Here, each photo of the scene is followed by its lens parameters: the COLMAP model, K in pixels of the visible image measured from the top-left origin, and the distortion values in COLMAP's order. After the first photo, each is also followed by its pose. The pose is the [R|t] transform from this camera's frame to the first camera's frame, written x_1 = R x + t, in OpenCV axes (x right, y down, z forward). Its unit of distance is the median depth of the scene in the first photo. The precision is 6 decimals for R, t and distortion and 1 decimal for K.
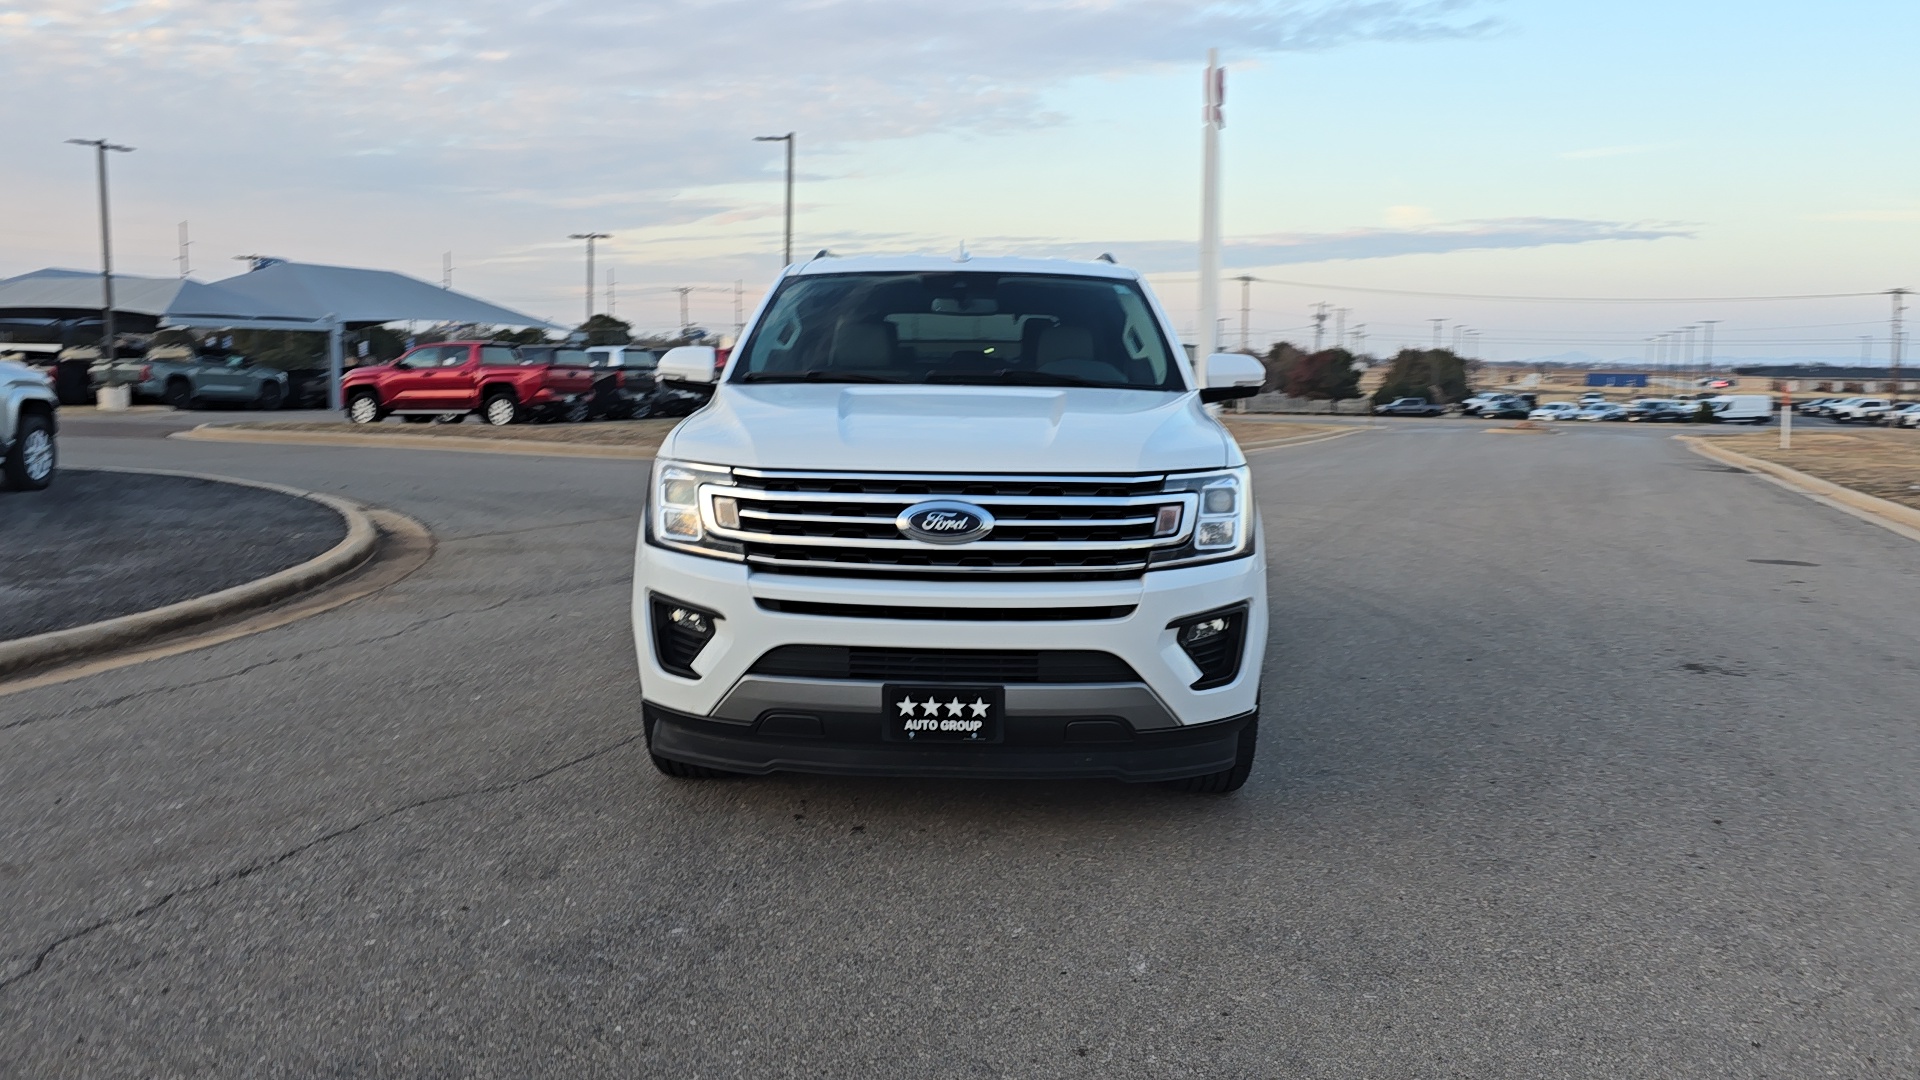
lens RADIAL K [[1589.1, 0, 959.9], [0, 1589.1, 525.1], [0, 0, 1]] dist [-0.005945, 0.007131]
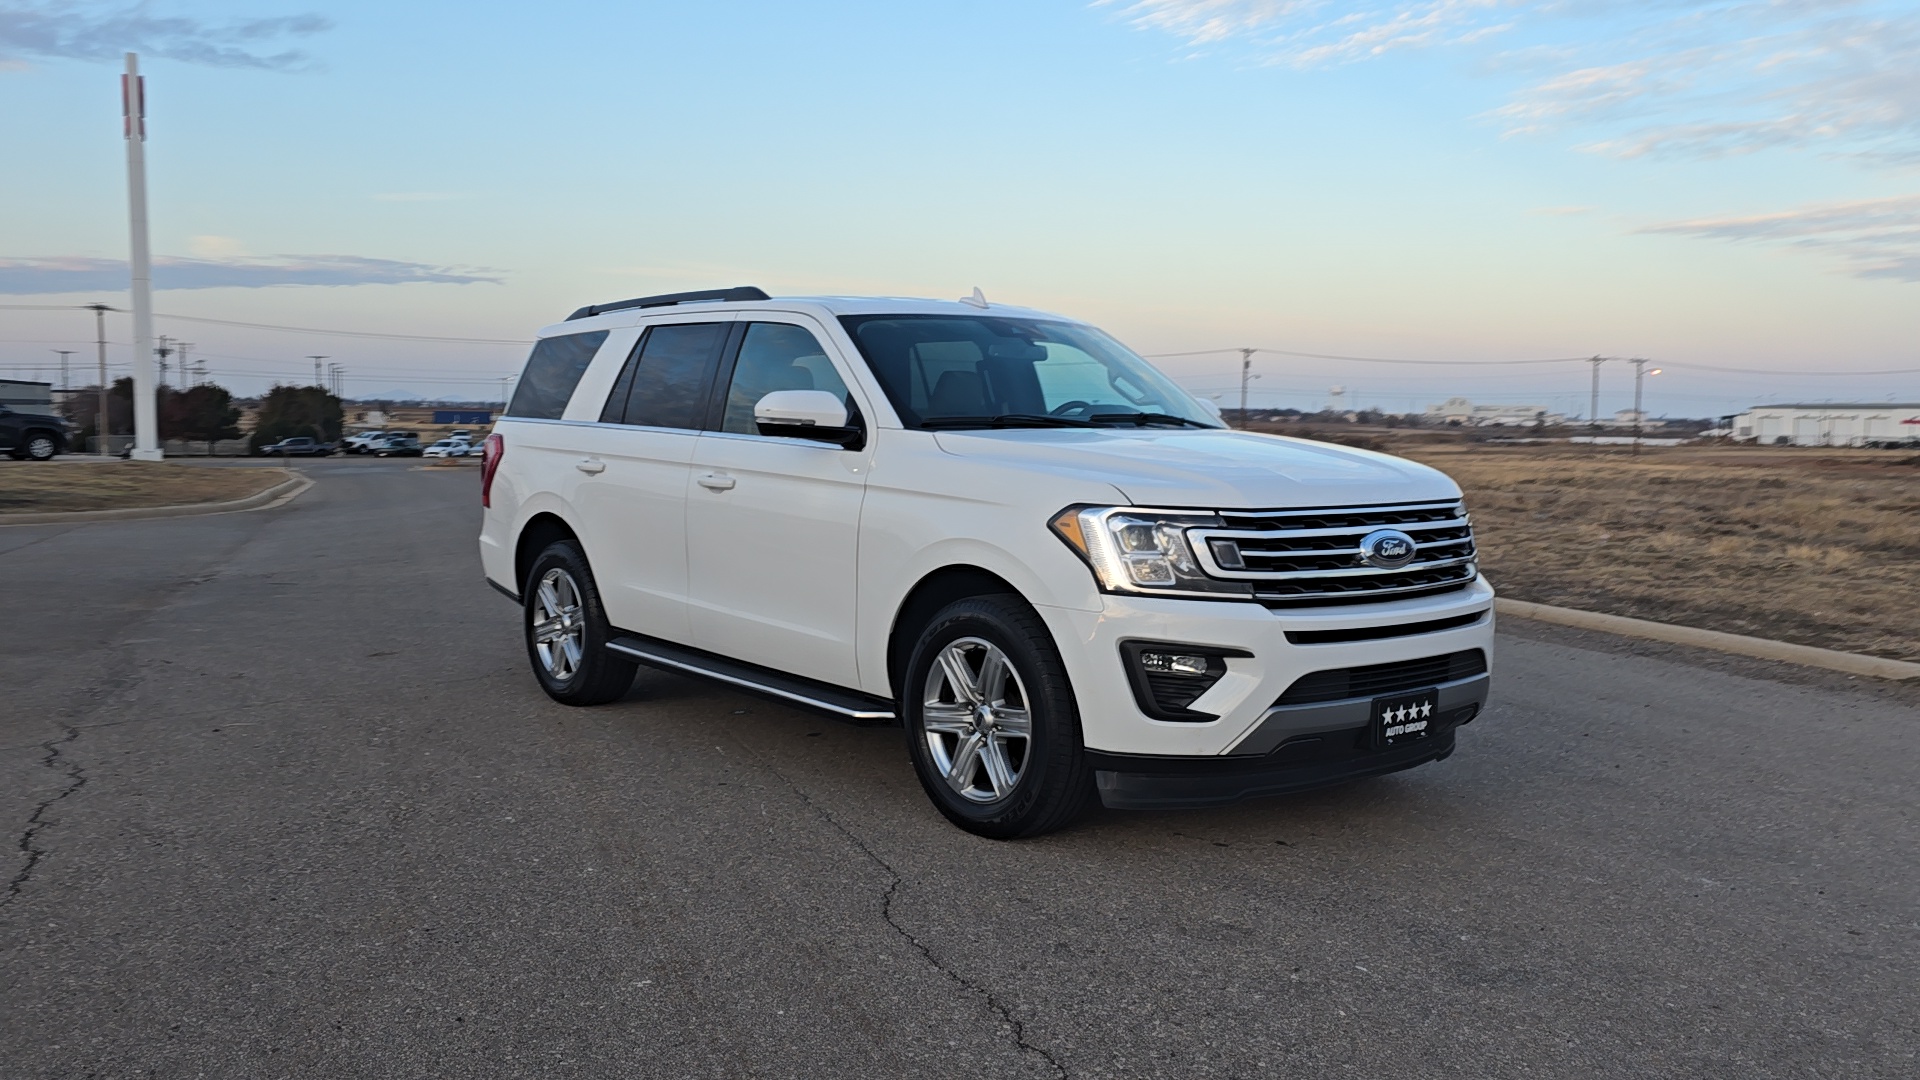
lens RADIAL K [[1589.1, 0, 939.2], [0, 1589.1, 511.9], [0, 0, 1]] dist [-0.005945, 0.007131]
pose [[0.763524, -0.045940, 0.644143, -0.167161], [0.066430, 0.997762, -0.007582, -0.006917], [-0.642353, 0.048579, 0.764868, 0.058185]]
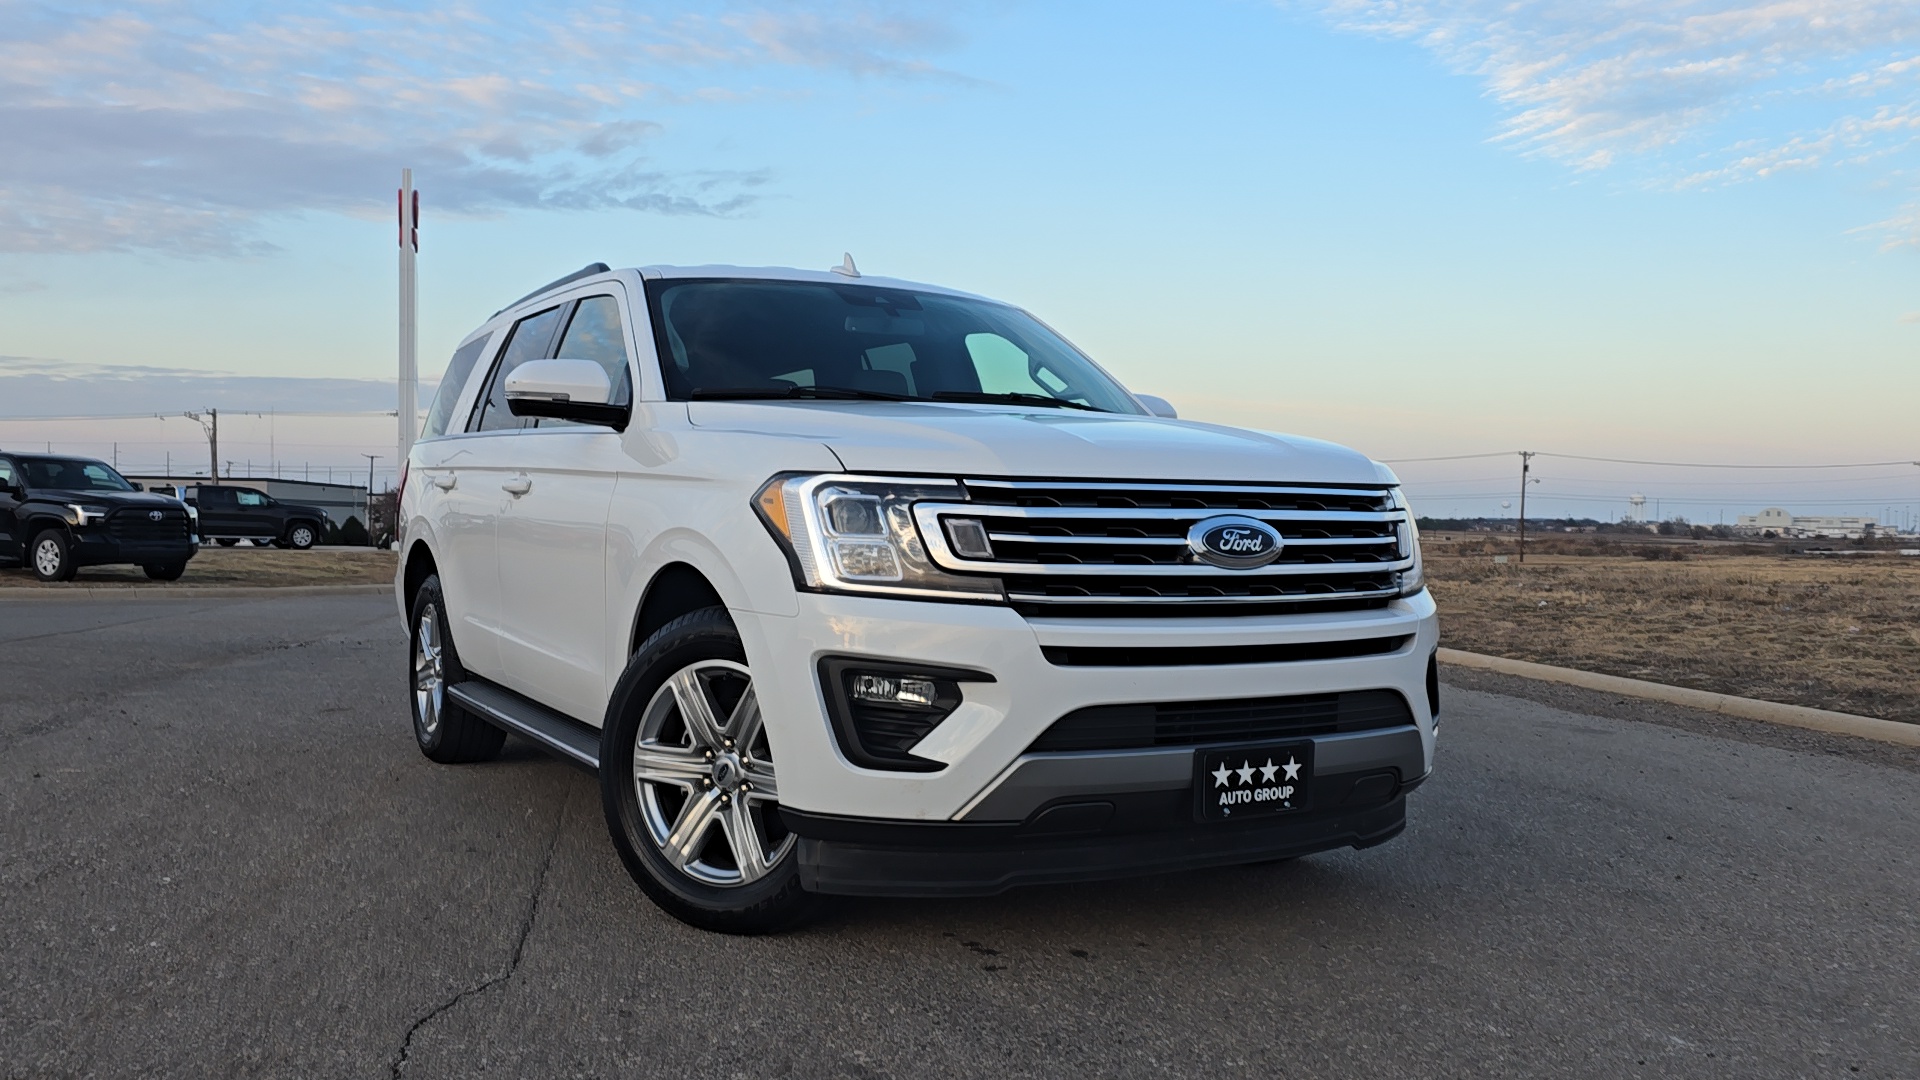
lens RADIAL K [[1589.1, 0, 960.9], [0, 1589.1, 488.1], [0, 0, 1]] dist [-0.005945, 0.007131]
pose [[0.855585, 0.008825, 0.517588, -0.093621], [0.049957, 0.993780, -0.099524, 0.007591], [-0.515247, 0.111009, 0.849822, 0.065012]]
